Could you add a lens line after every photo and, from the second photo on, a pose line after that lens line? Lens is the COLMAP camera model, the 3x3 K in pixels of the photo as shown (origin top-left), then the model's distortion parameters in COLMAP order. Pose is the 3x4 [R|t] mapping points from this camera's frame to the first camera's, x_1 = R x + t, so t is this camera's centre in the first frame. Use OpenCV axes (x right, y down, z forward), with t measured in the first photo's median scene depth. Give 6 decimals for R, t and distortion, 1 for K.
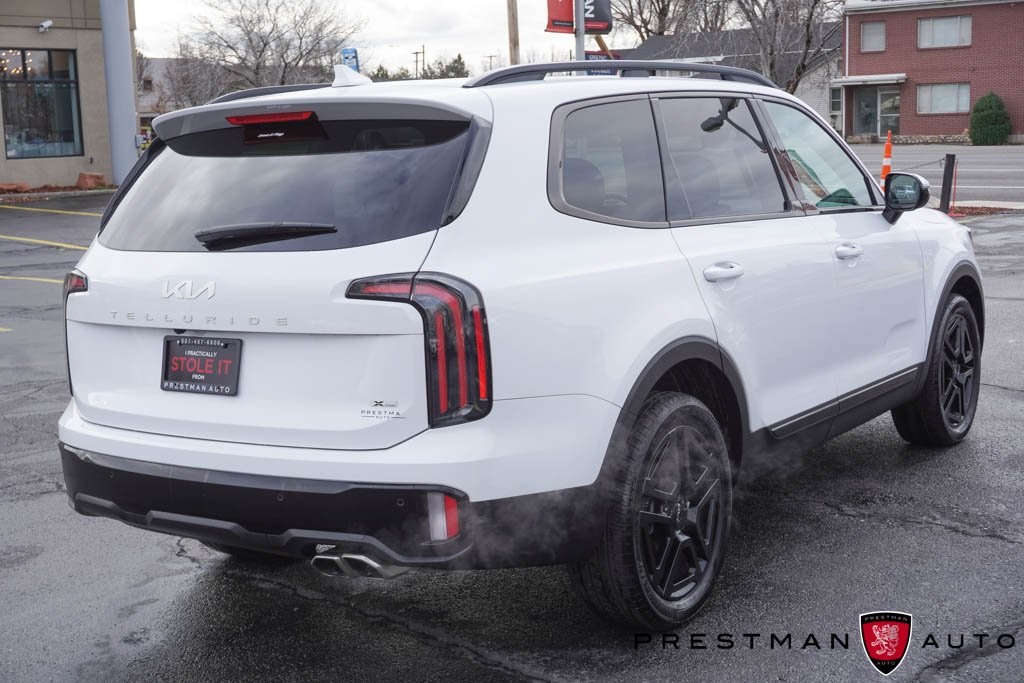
lens RADIAL K [[1400.9, 0, 510.8], [0, 1400.9, 341.5], [0, 0, 1]] dist [0.019679, 0.000000]
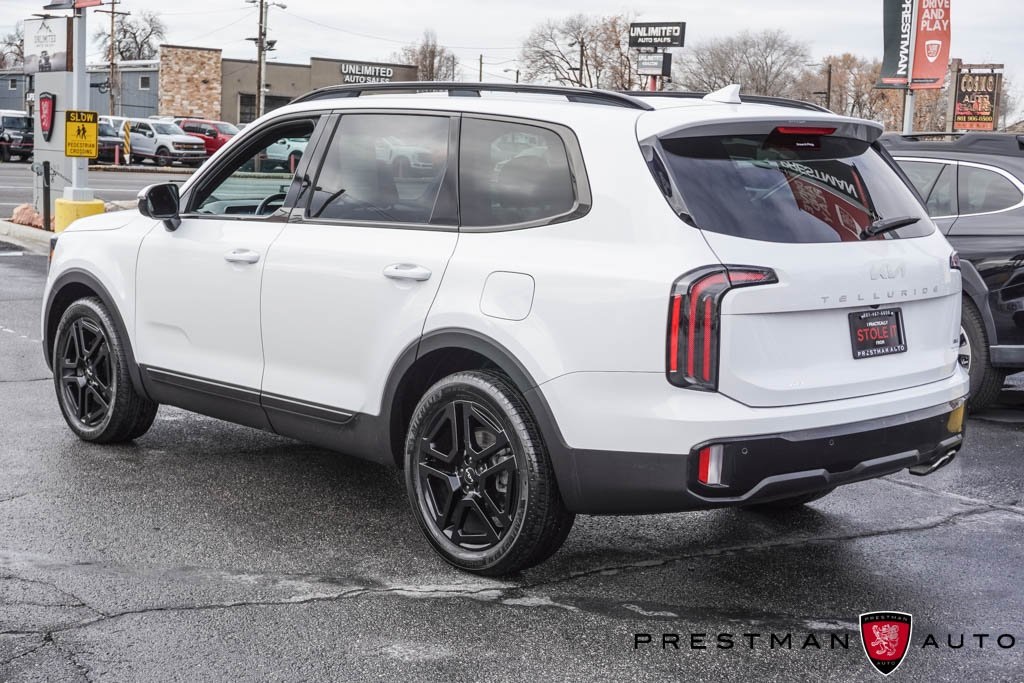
lens RADIAL K [[1529.3, 0, 515.0], [0, 1529.3, 336.7], [0, 0, 1]] dist [0.018090, 0.000000]
pose [[0.227122, -0.081707, 0.970433, -1.549336], [0.096985, 0.993418, 0.060943, -0.089600], [-0.969025, 0.080276, 0.233551, 0.969791]]
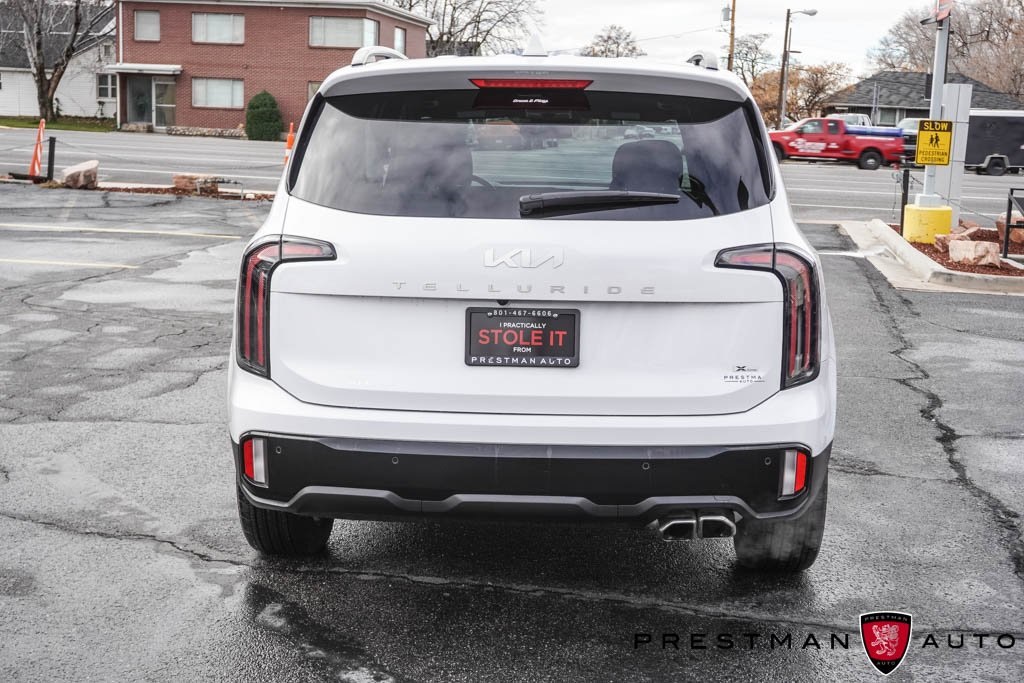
lens RADIAL K [[1400.9, 0, 507.4], [0, 1400.9, 344.8], [0, 0, 1]] dist [0.019679, 0.000000]
pose [[0.852392, -0.022975, 0.522398, -0.712249], [0.018250, 0.999733, 0.014191, 0.007938], [-0.522584, -0.002563, 0.852584, 0.183427]]
